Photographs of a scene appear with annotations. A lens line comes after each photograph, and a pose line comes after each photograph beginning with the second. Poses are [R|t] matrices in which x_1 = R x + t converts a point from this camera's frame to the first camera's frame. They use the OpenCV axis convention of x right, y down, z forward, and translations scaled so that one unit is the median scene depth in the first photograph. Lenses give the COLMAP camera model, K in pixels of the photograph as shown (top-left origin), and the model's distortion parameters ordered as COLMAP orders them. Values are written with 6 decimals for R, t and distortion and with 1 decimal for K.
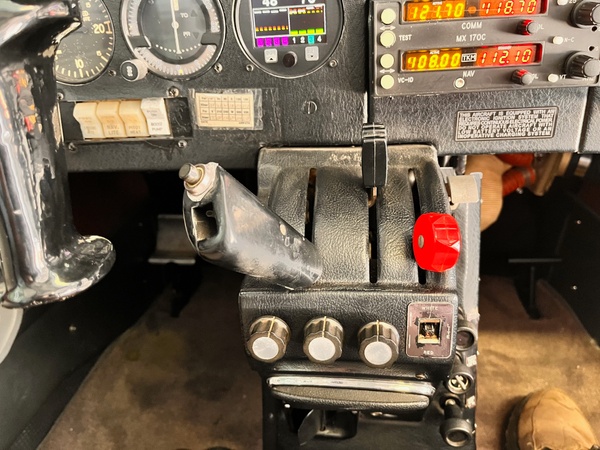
lens RADIAL K [[448.3, 0, 300.0], [0, 448.3, 225.0], [0, 0, 1]] dist [0.002614, 0.002602]
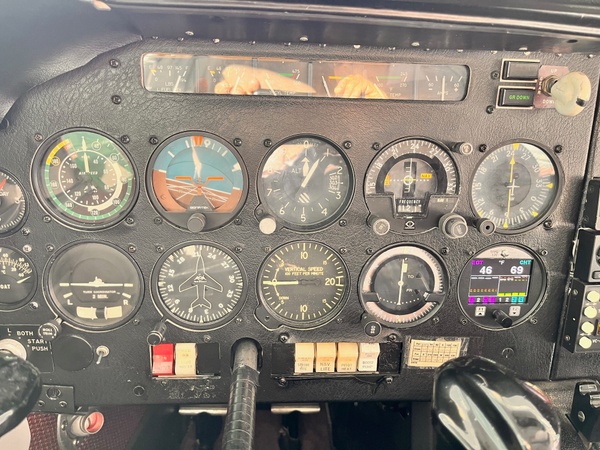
lens RADIAL K [[448.3, 0, 300.0], [0, 448.3, 225.0], [0, 0, 1]] dist [0.002614, 0.002602]
pose [[0.988154, 0.037482, 0.148821, -0.704936], [-0.008001, 0.980981, -0.193941, -0.364474], [-0.153260, 0.190452, 0.969659, -0.102974]]
